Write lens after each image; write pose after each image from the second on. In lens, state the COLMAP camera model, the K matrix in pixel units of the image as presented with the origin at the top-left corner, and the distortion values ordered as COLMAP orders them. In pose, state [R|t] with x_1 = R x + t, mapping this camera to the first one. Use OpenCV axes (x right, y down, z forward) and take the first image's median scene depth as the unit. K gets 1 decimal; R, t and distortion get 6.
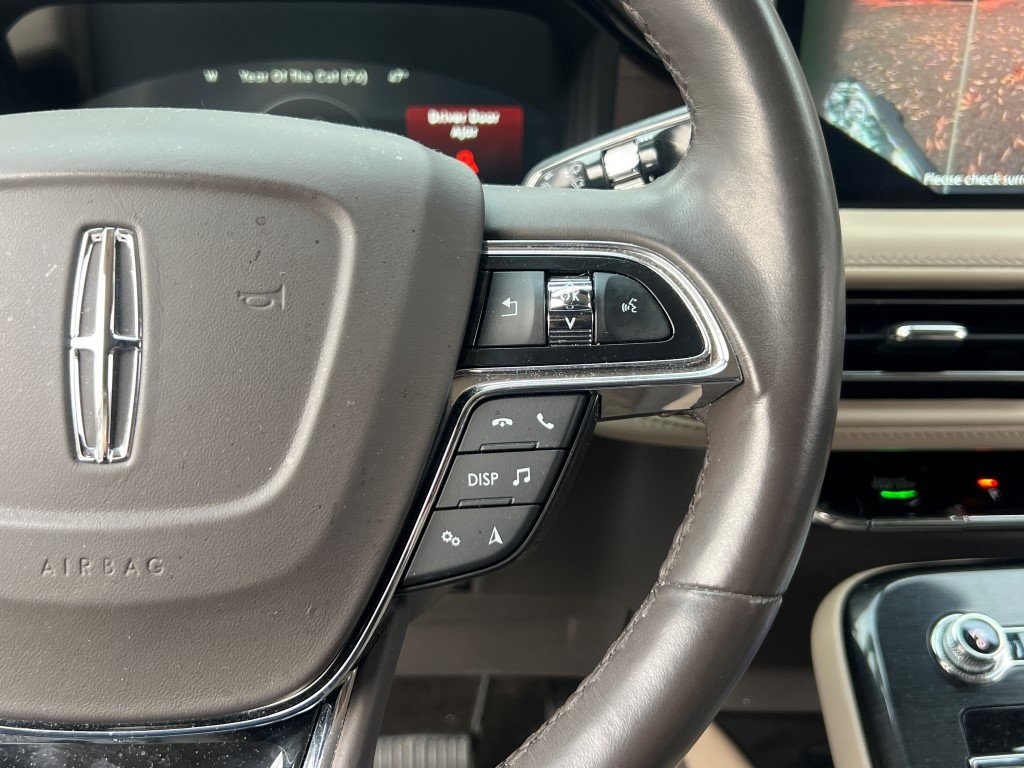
lens RADIAL K [[1013.2, 0, 538.9], [0, 1013.2, 379.7], [0, 0, 1]] dist [0.085879, -0.215856]
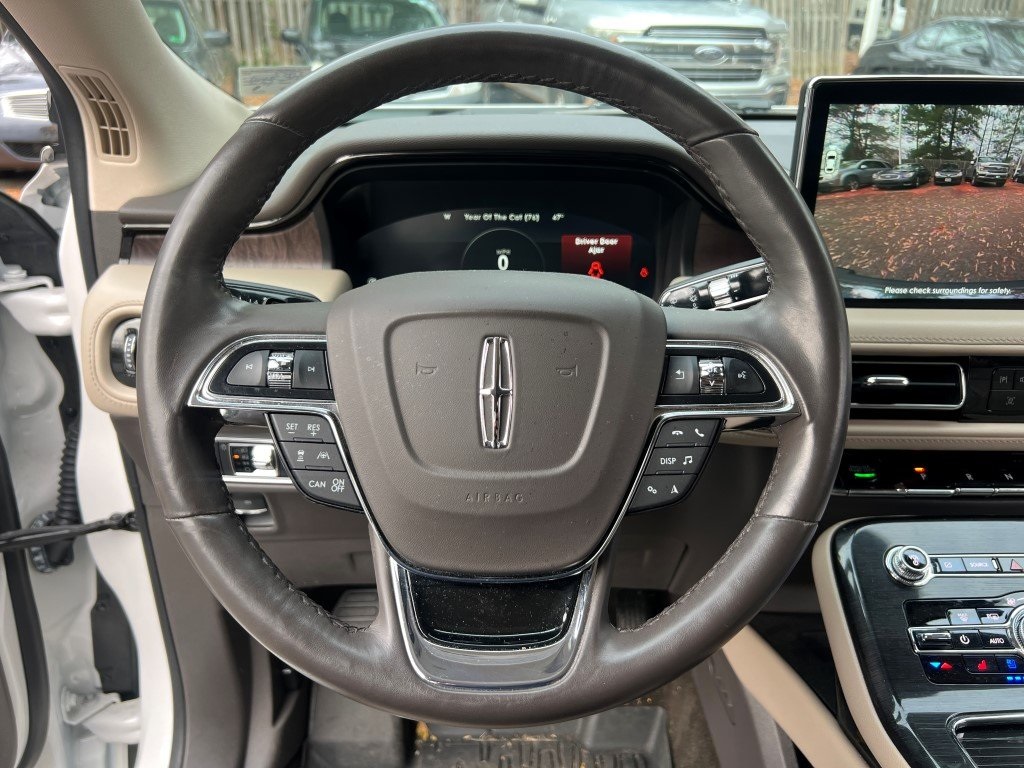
lens RADIAL K [[766.0, 0, 527.6], [0, 766.0, 382.6], [0, 0, 1]] dist [0.052302, -0.097254]
pose [[0.998744, 0.016781, -0.047220, -0.252000], [-0.016992, 0.999847, -0.004065, -0.043966], [0.047145, 0.004862, 0.998876, -0.508847]]
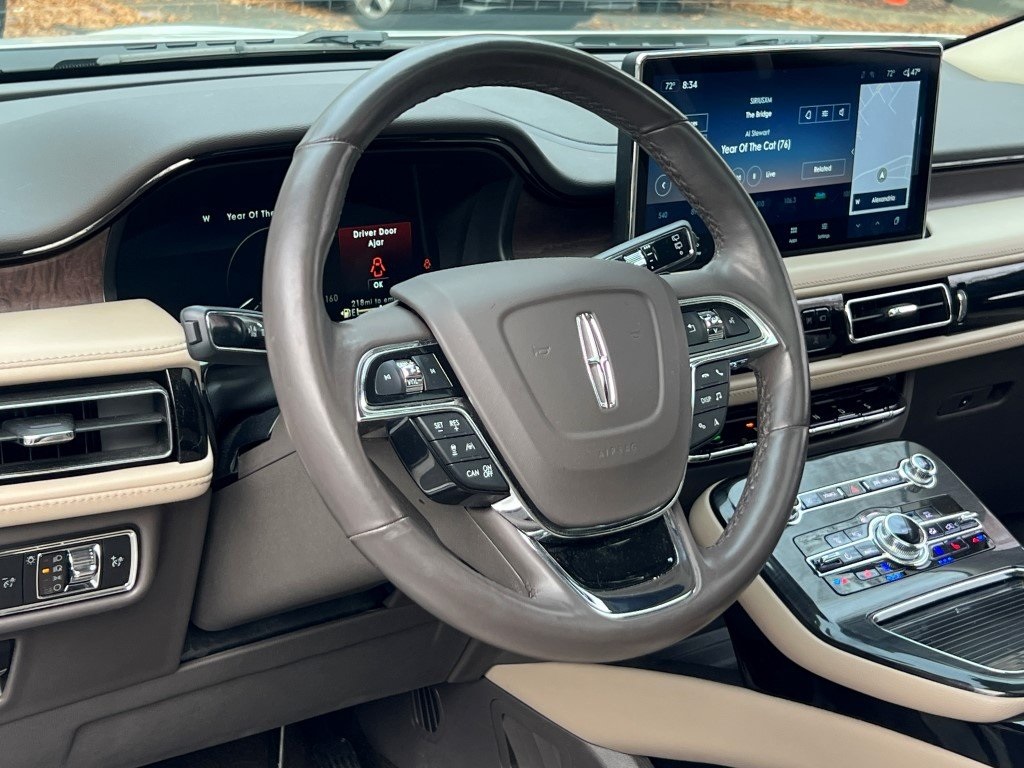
lens RADIAL K [[1695.5, 0, 512.0], [0, 1695.5, 384.0], [0, 0, 1]] dist [0.303536, -0.131545]
pose [[0.814277, -0.142472, 0.562720, -2.523226], [0.192862, 0.980743, -0.030770, 0.092285], [-0.547500, 0.133583, 0.826074, -1.934175]]
